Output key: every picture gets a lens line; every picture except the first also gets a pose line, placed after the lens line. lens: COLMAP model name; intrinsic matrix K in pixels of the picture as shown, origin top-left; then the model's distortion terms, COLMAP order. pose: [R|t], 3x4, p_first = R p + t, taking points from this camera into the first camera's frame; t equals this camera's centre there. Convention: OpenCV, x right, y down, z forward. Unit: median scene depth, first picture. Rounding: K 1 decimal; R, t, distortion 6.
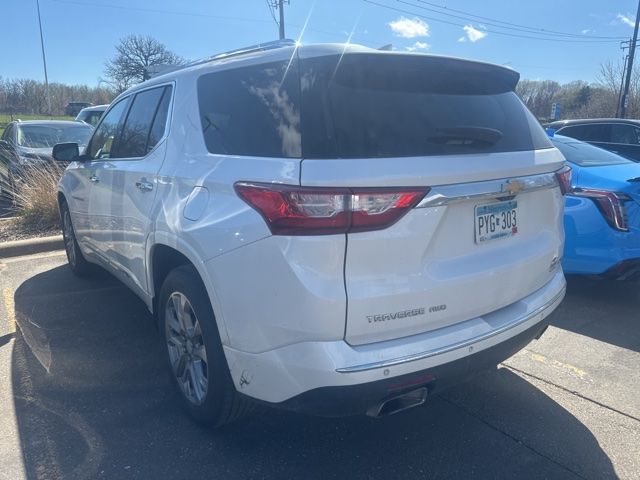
lens RADIAL K [[470.4, 0, 320.0], [0, 470.4, 240.0], [0, 0, 1]] dist [0.014543, -0.001444]
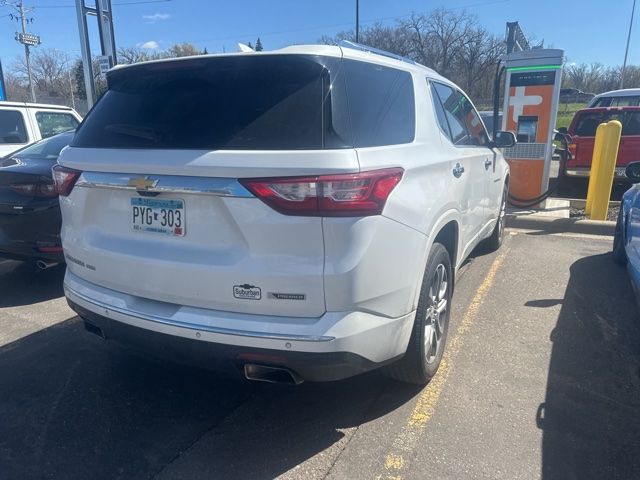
lens RADIAL K [[465.5, 0, 322.6], [0, 465.5, 238.3], [0, 0, 1]] dist [0.053450, -0.063998]
pose [[0.430412, 0.215495, -0.876532, 1.329841], [-0.194408, 0.970424, 0.143117, -0.193712], [0.881449, 0.108805, 0.459576, 0.789673]]
